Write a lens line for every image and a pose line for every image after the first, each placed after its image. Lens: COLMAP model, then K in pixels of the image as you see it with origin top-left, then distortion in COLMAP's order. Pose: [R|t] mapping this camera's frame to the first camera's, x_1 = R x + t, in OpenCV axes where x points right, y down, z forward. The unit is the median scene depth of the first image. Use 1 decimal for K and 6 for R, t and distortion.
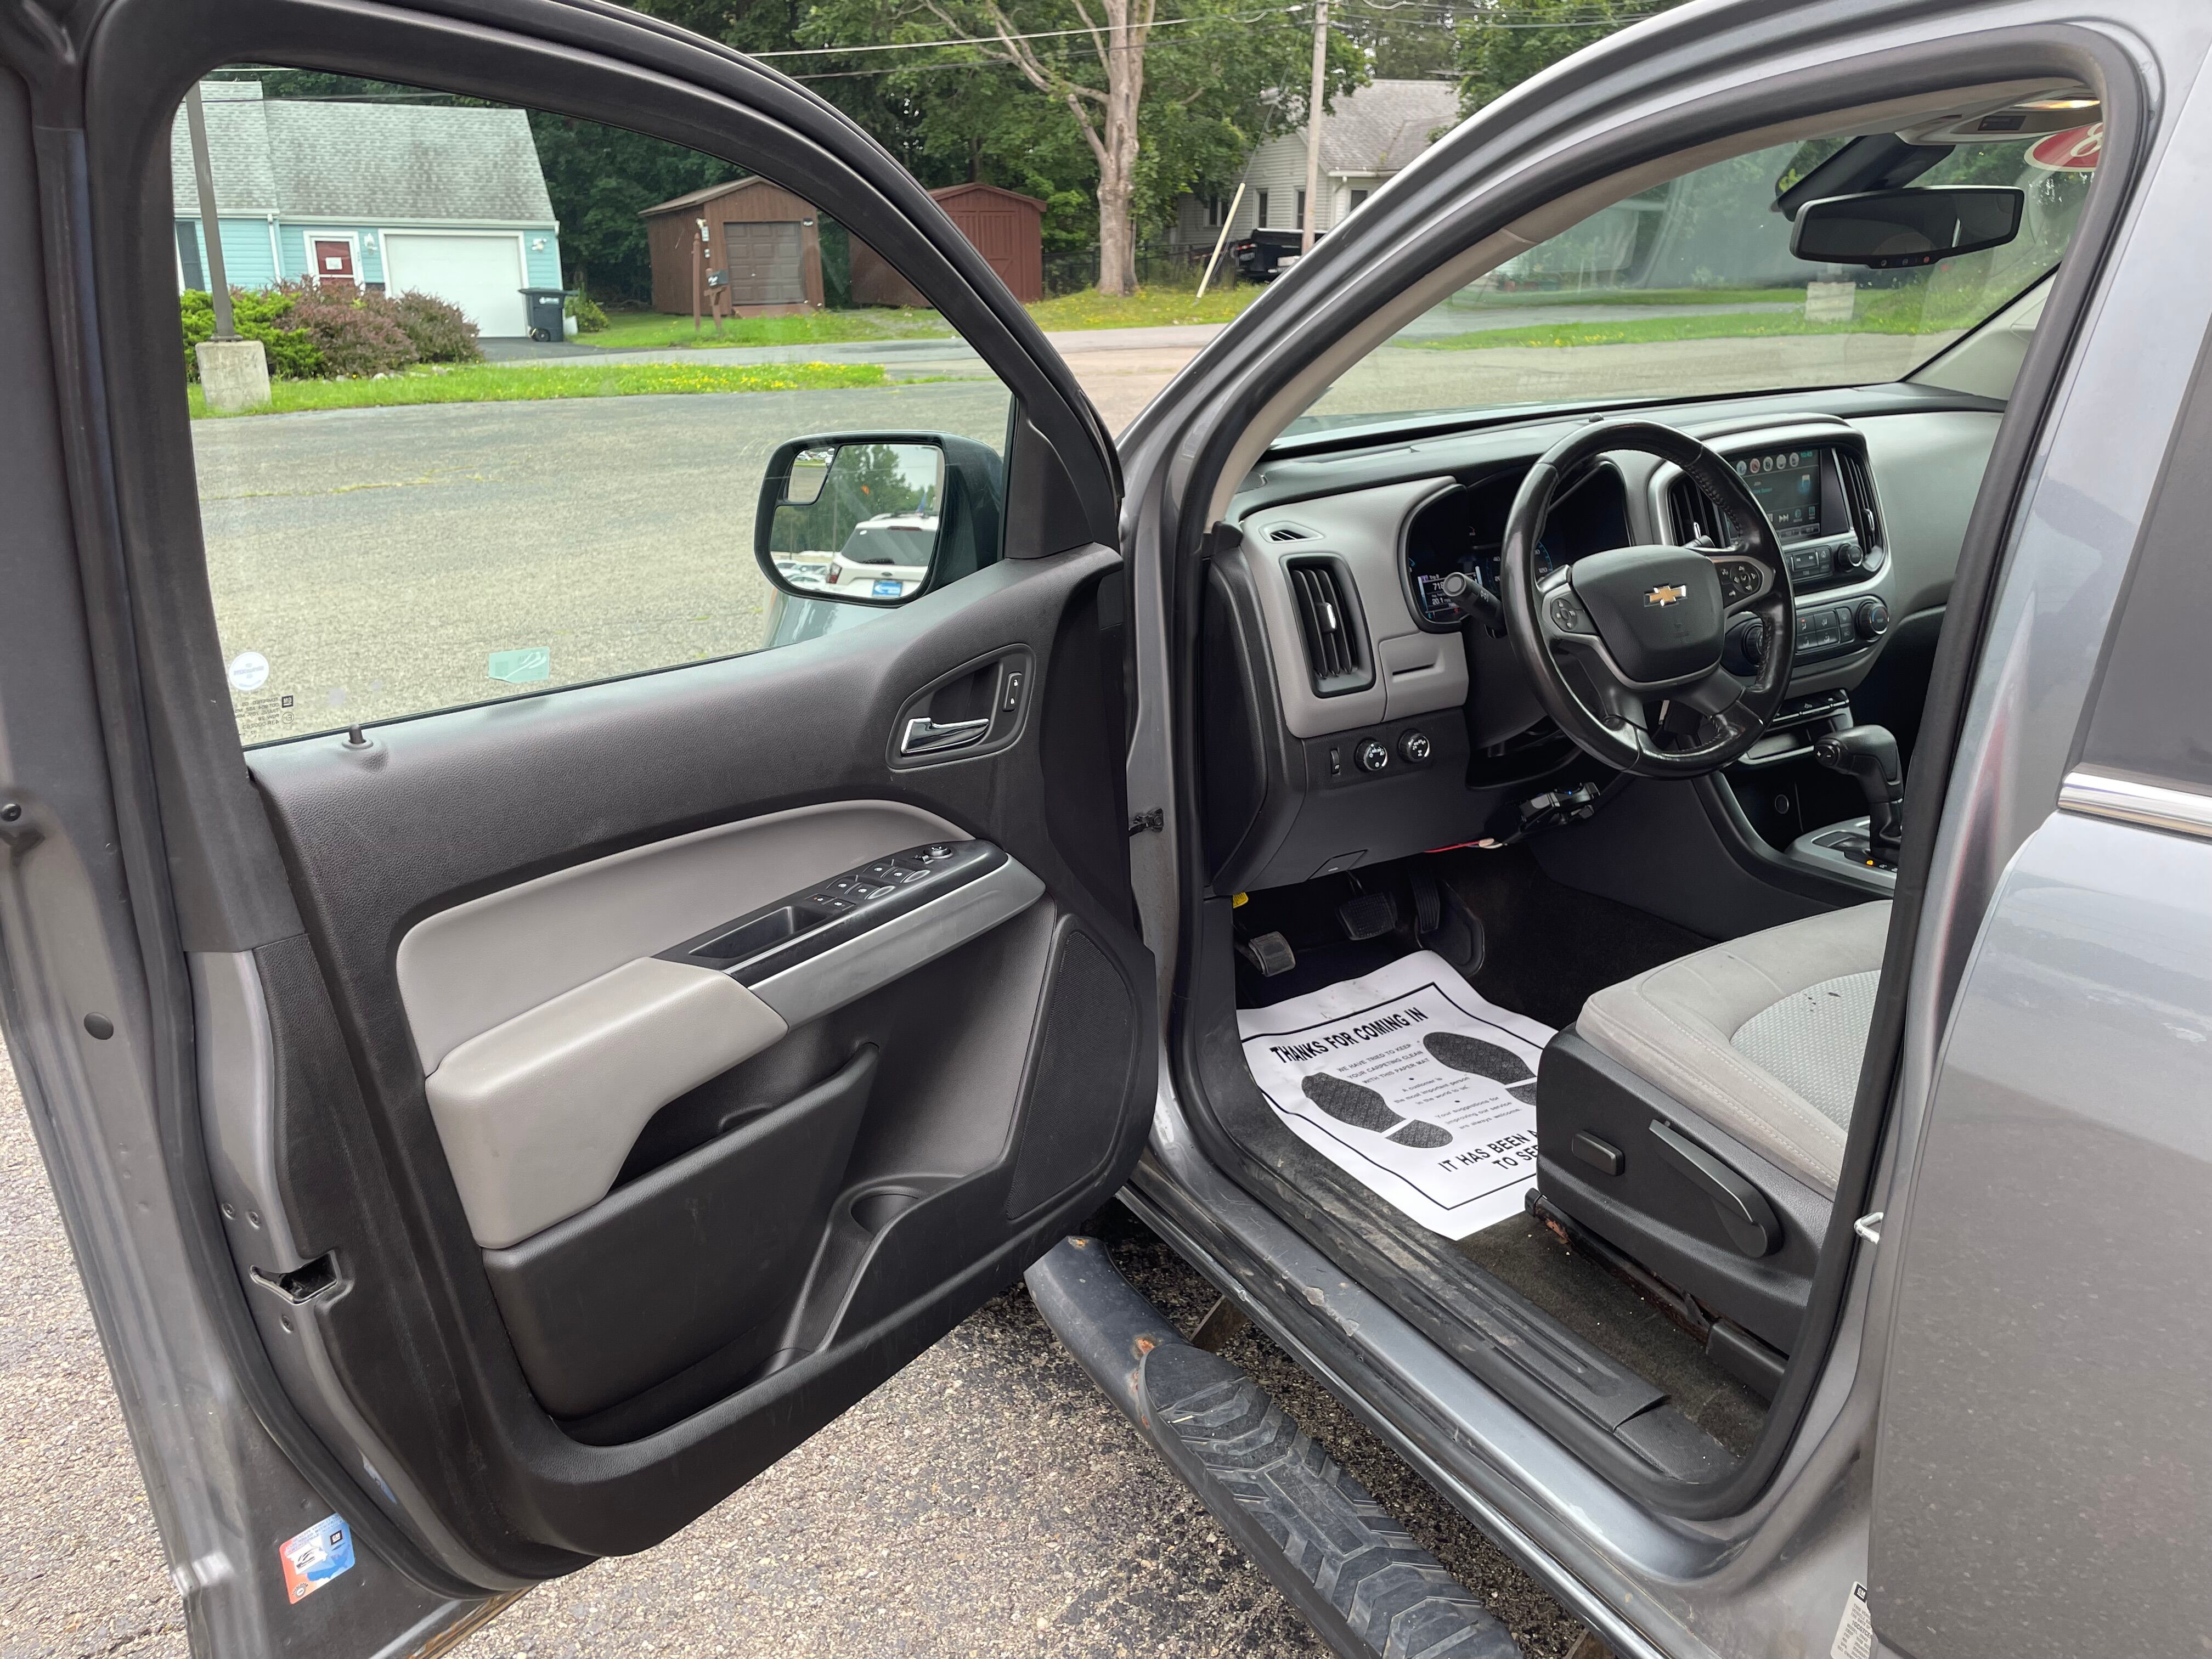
lens RADIAL K [[1672.5, 0, 1108.5], [0, 1672.5, 834.2], [0, 0, 1]] dist [0.085044, -0.110109]
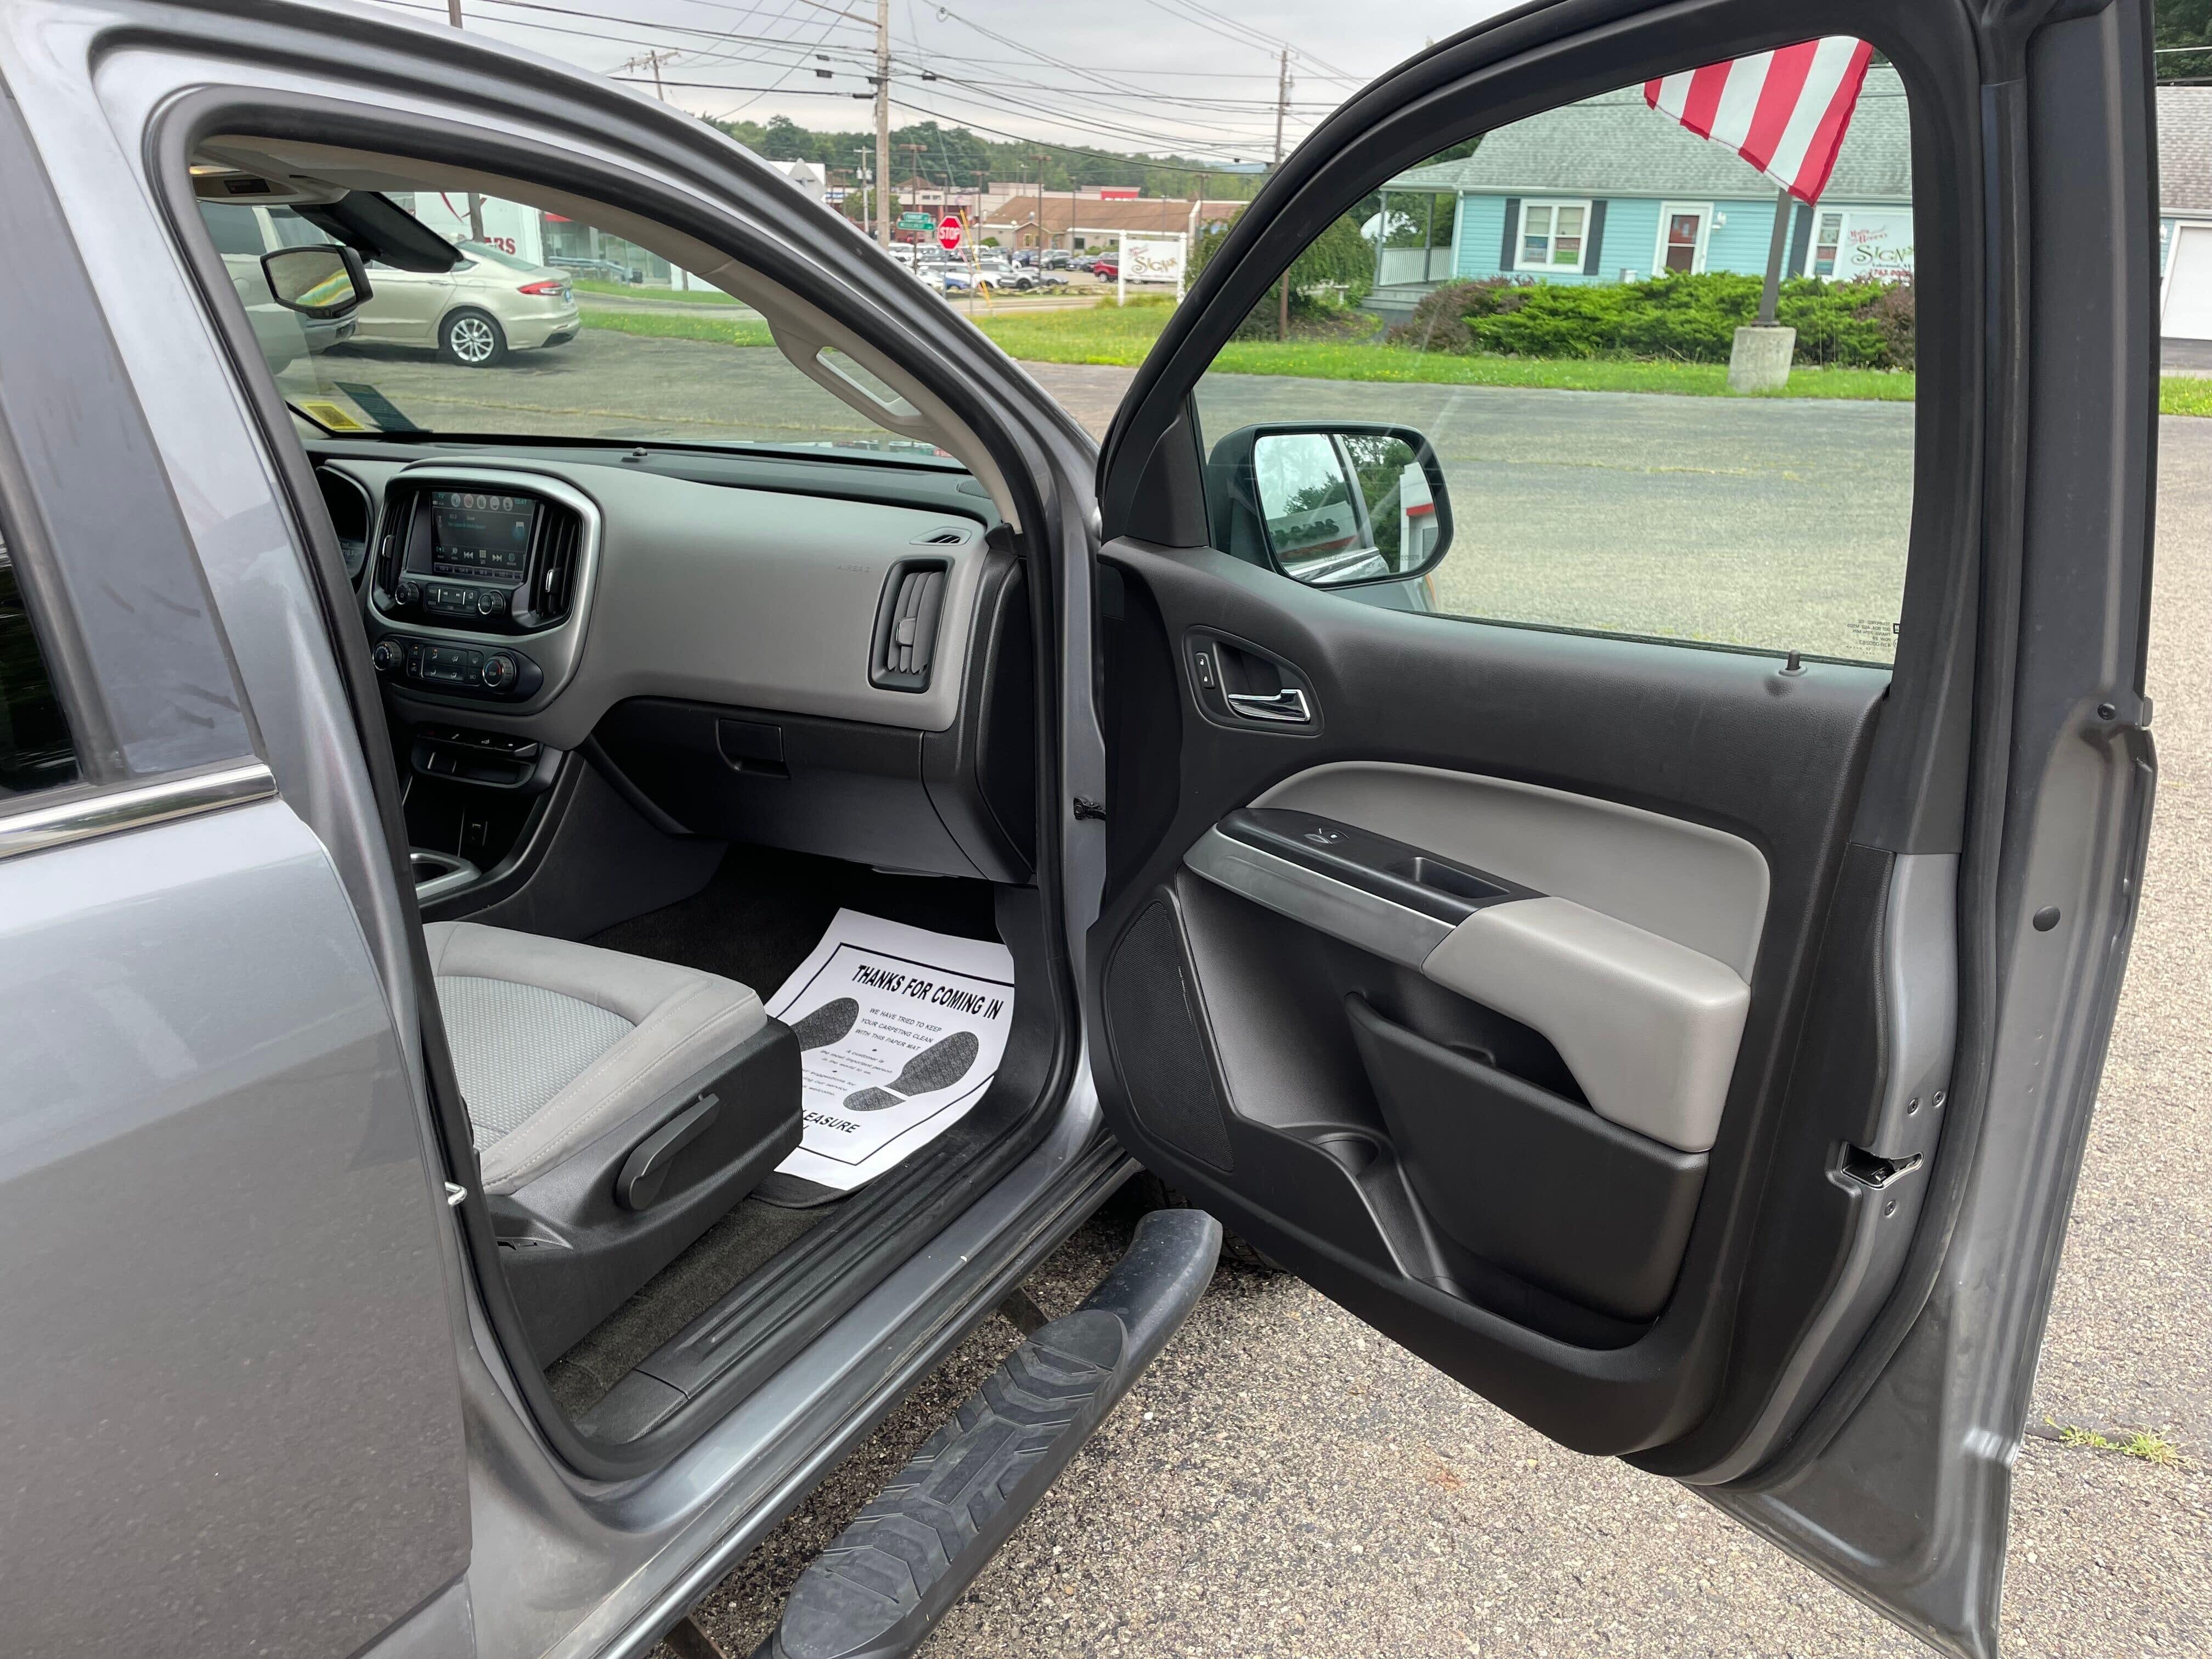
lens RADIAL K [[1672.5, 0, 1126.4], [0, 1672.5, 833.2], [0, 0, 1]] dist [0.085044, -0.110109]
pose [[0.542596, 0.302622, -0.783588, 0.089154], [-0.296823, 0.941743, 0.158166, -0.018600], [0.785803, 0.146766, 0.600811, 0.043159]]
